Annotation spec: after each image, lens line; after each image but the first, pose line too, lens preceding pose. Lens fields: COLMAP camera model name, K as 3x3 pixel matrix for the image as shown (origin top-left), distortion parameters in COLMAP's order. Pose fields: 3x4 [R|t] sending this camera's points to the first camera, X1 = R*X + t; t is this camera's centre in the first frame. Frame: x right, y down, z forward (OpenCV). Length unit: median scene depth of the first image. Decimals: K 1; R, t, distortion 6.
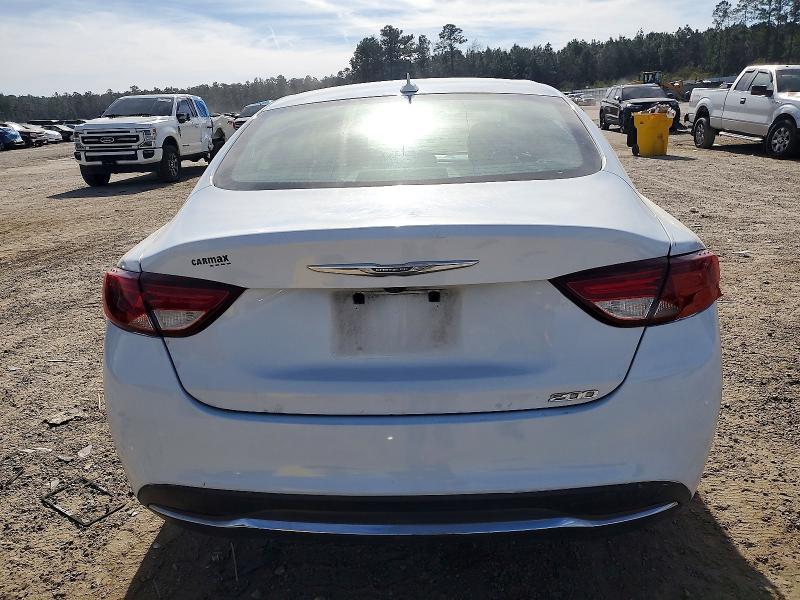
lens RADIAL K [[614.4, 0, 402.8], [0, 614.4, 299.4], [0, 0, 1]] dist [0.006988, 0.000991]
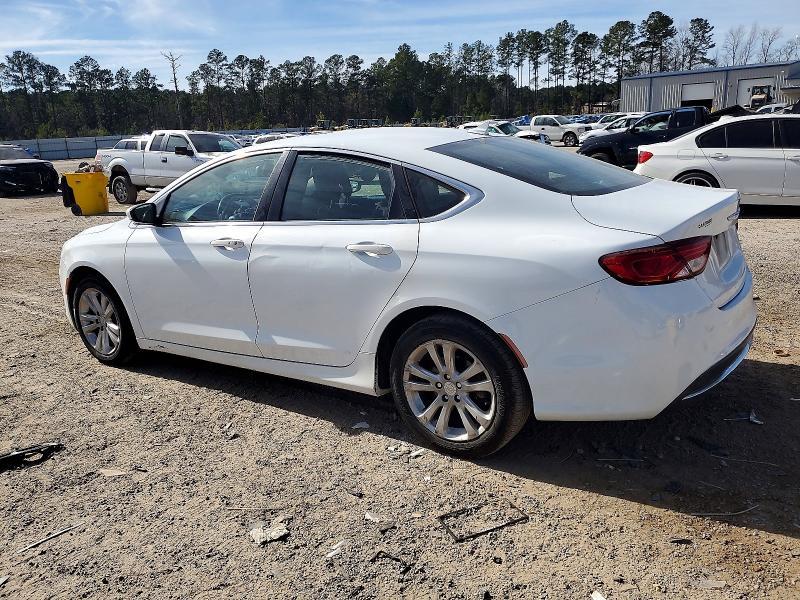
lens RADIAL K [[614.4, 0, 402.8], [0, 614.4, 299.4], [0, 0, 1]] dist [0.006988, 0.000991]
pose [[0.520754, -0.199322, 0.830112, -0.199398], [0.277281, 0.959135, 0.056356, -0.017667], [-0.807422, 0.200827, 0.554741, 0.066659]]
